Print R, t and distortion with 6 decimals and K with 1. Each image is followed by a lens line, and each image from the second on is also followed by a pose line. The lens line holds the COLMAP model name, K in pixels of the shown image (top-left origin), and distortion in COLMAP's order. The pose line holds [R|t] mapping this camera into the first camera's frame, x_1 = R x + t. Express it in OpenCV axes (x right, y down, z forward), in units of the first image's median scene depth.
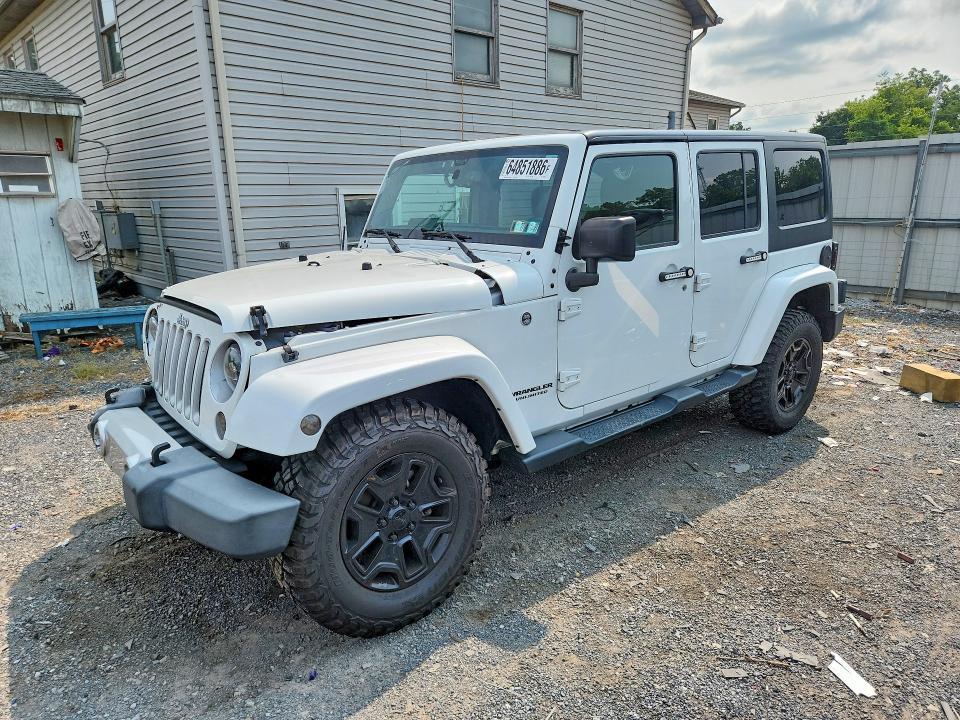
lens RADIAL K [[673.6, 0, 480.0], [0, 673.6, 360.0], [0, 0, 1]] dist [0.004933, -0.002494]
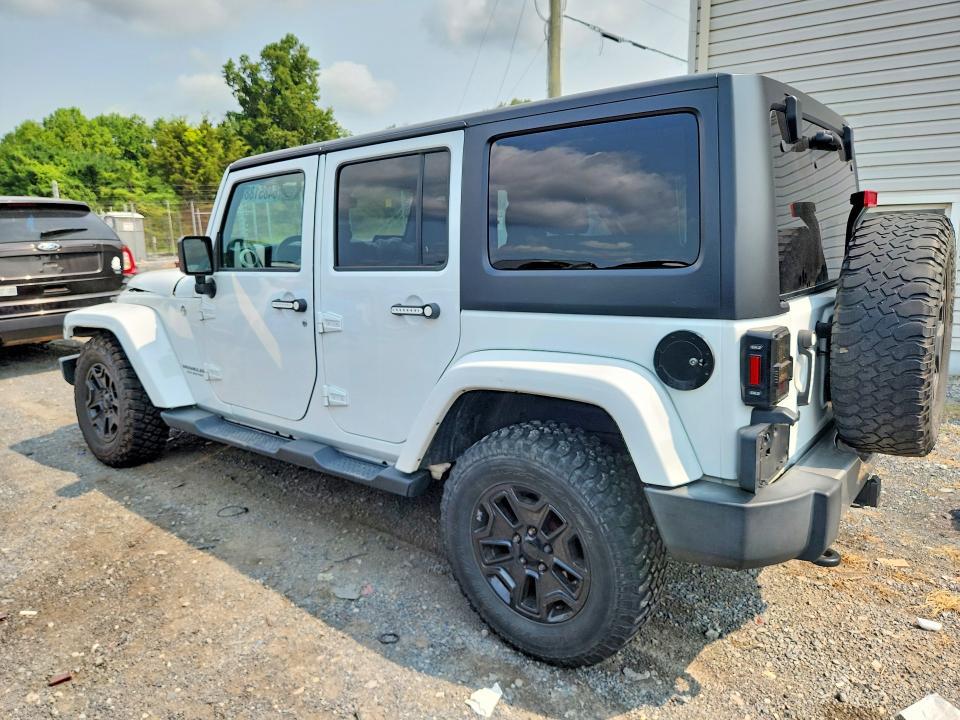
lens RADIAL K [[673.6, 0, 480.0], [0, 673.6, 360.0], [0, 0, 1]] dist [0.004933, -0.002494]
pose [[0.188717, 0.196915, -0.962086, 1.288925], [-0.231601, 0.960979, 0.151259, -0.268581], [0.954330, 0.194275, 0.226959, 1.124918]]
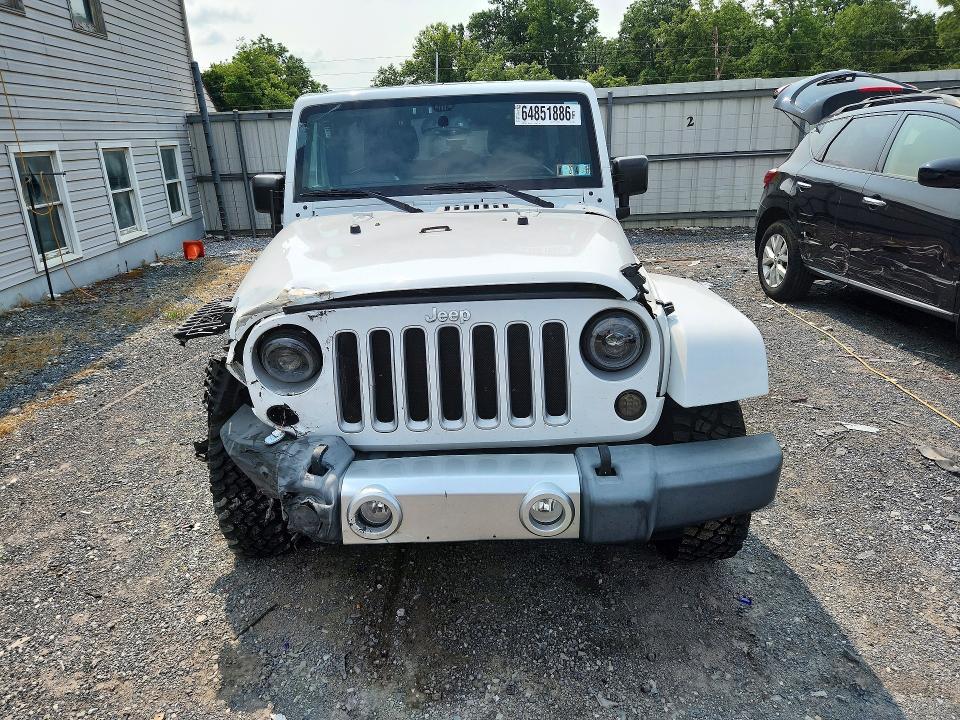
lens RADIAL K [[655.0, 0, 479.9], [0, 655.0, 341.2], [0, 0, 1]] dist [0.004086, -0.000154]
pose [[0.635848, -0.238063, 0.734182, -0.804550], [0.209863, 0.968730, 0.132362, -0.097940], [-0.742735, 0.069916, 0.665926, 0.416687]]
